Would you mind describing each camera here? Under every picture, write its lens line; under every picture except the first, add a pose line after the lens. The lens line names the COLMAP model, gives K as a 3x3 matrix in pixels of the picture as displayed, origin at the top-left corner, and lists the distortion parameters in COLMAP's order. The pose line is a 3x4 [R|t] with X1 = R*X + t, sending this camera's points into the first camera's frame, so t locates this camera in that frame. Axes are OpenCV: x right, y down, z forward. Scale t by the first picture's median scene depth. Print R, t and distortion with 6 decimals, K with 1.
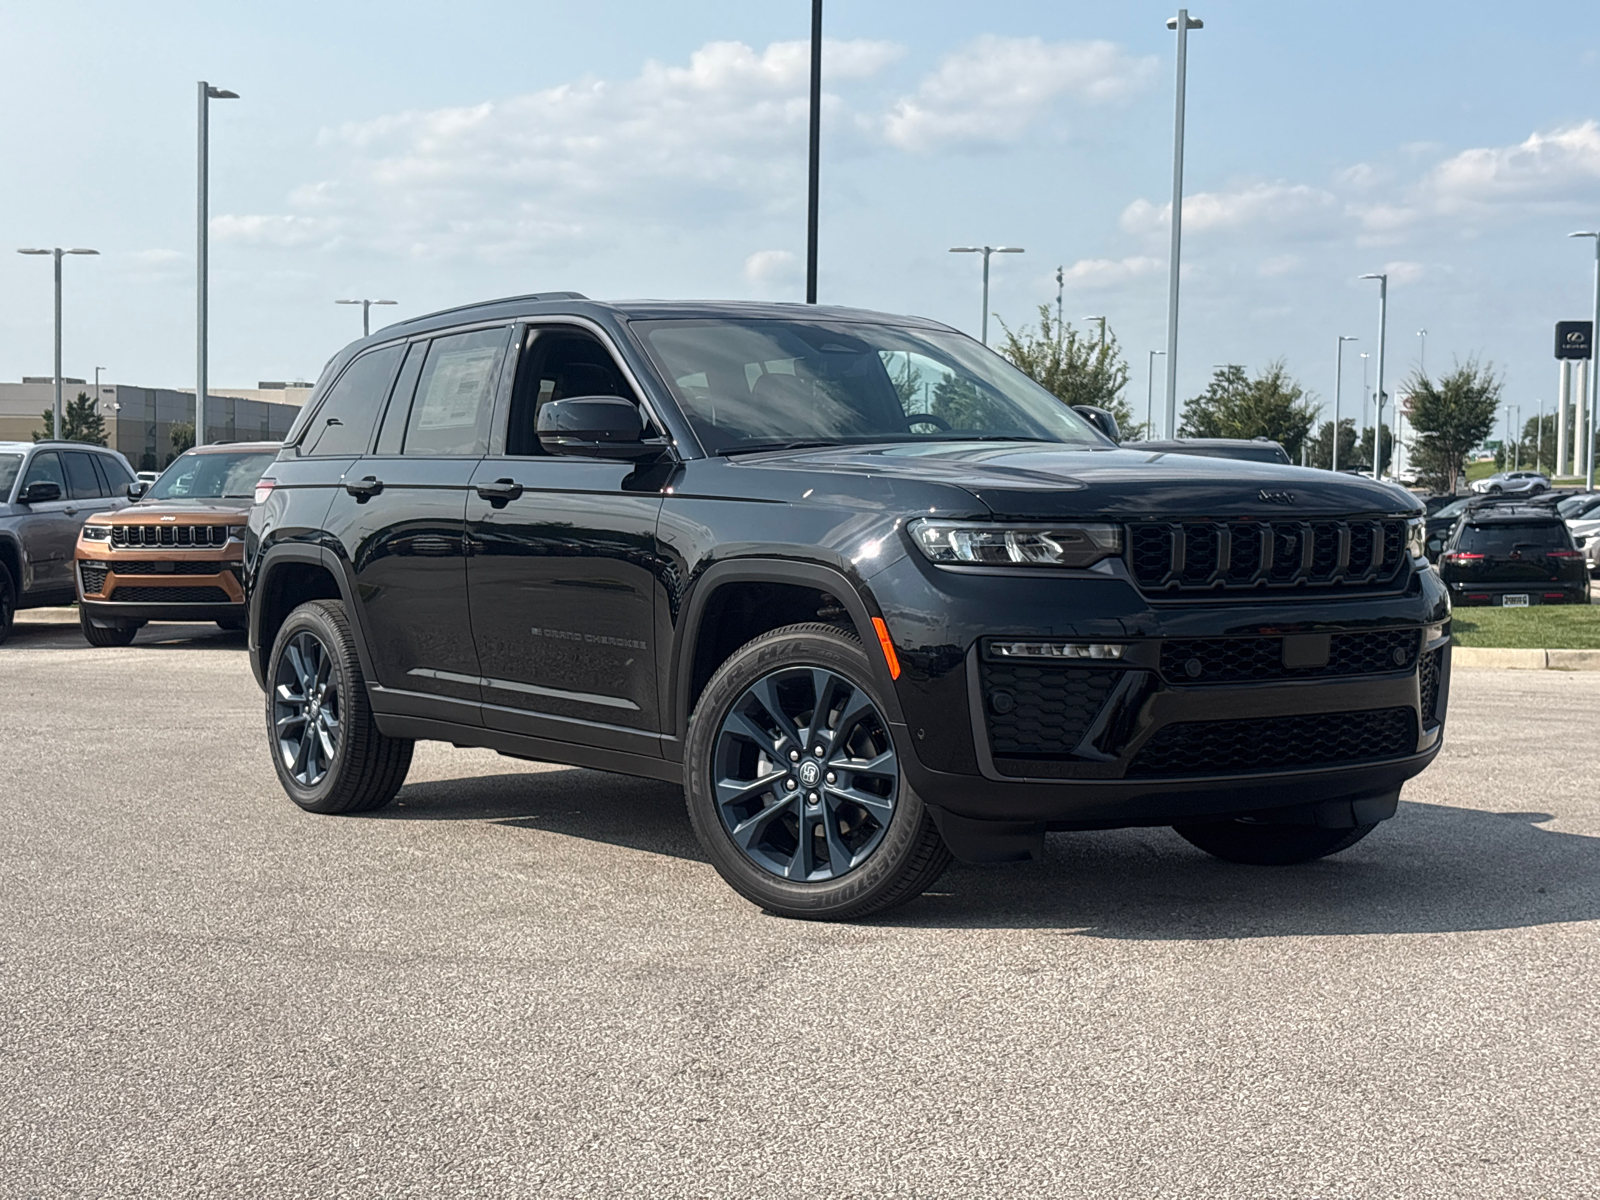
lens RADIAL K [[2430.6, 0, 783.8], [0, 2430.6, 601.6], [0, 0, 1]] dist [0.120699, 0.000000]
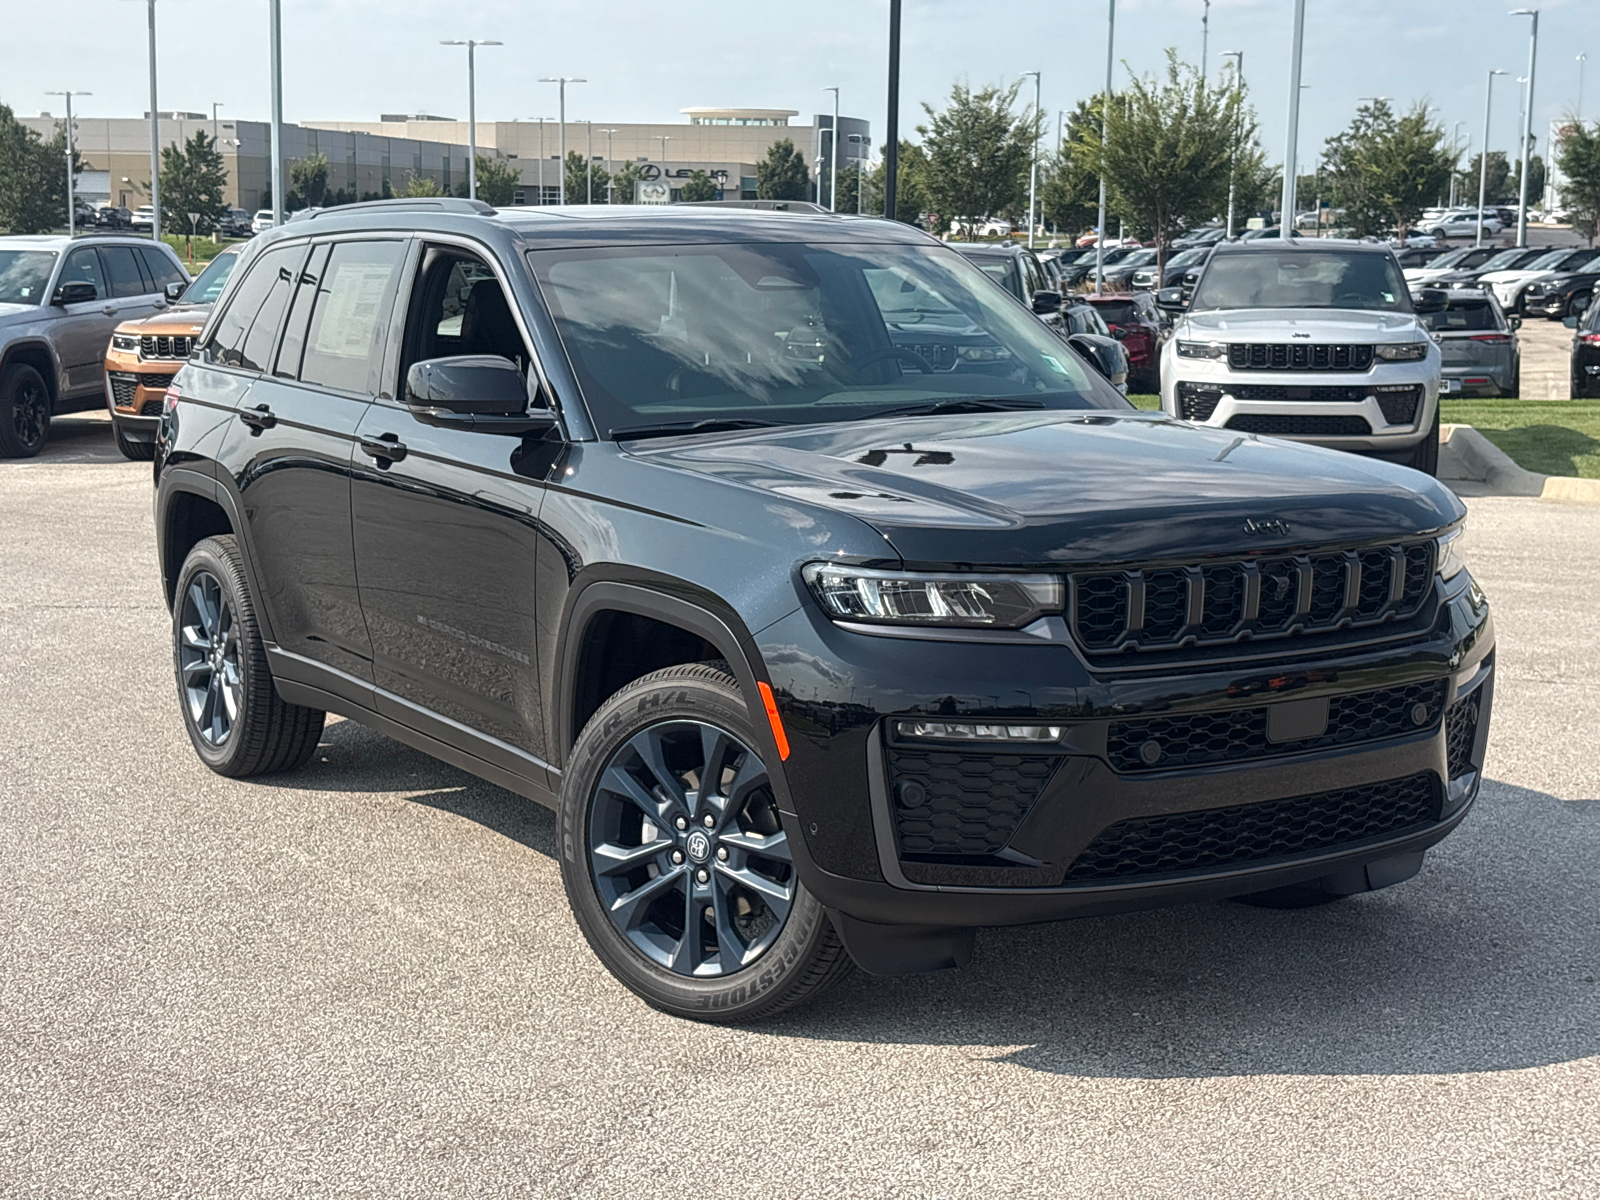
lens RADIAL K [[2430.6, 0, 789.1], [0, 2430.6, 605.4], [0, 0, 1]] dist [0.120699, 0.000000]
pose [[0.998667, 0.008590, -0.050891, 0.070071], [-0.002943, 0.993926, 0.110011, -0.086621], [0.051527, -0.109715, 0.992627, 0.154327]]
